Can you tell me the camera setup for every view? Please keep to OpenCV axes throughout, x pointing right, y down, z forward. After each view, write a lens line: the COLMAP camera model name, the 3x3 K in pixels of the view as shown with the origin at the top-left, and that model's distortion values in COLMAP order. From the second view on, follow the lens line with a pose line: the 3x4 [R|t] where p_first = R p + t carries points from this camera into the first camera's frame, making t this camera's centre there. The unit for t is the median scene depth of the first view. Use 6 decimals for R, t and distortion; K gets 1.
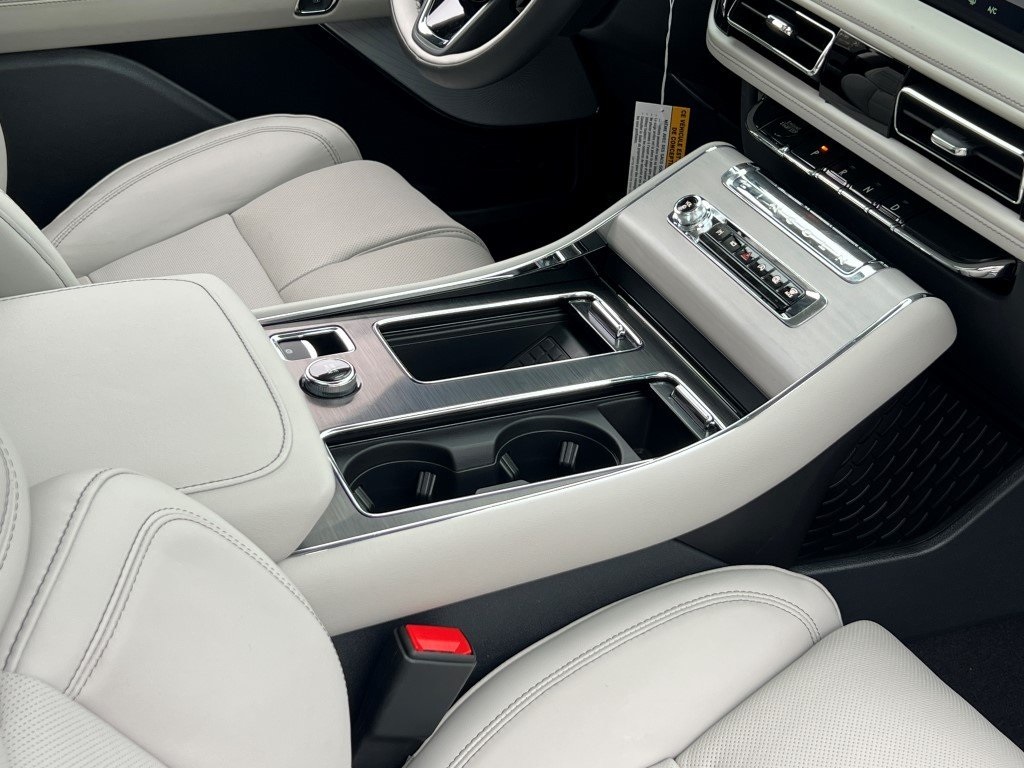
lens RADIAL K [[1480.3, 0, 512.0], [0, 1480.3, 384.0], [0, 0, 1]] dist [0.294896, -1.307399]
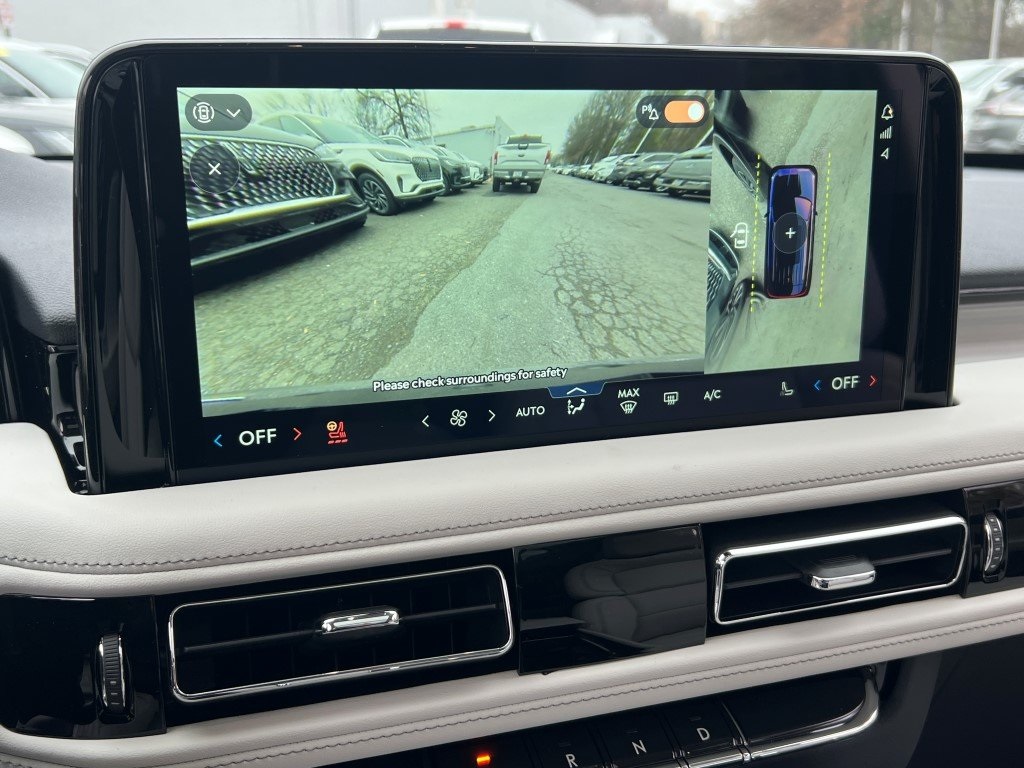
lens RADIAL K [[1073.4, 0, 512.0], [0, 1073.4, 384.0], [0, 0, 1]] dist [0.128203, -0.202299]
pose [[0.099242, -0.331659, 0.938165, -0.129896], [0.520778, 0.820698, 0.235042, -0.386767], [-0.847904, 0.465249, 0.254169, 0.897693]]
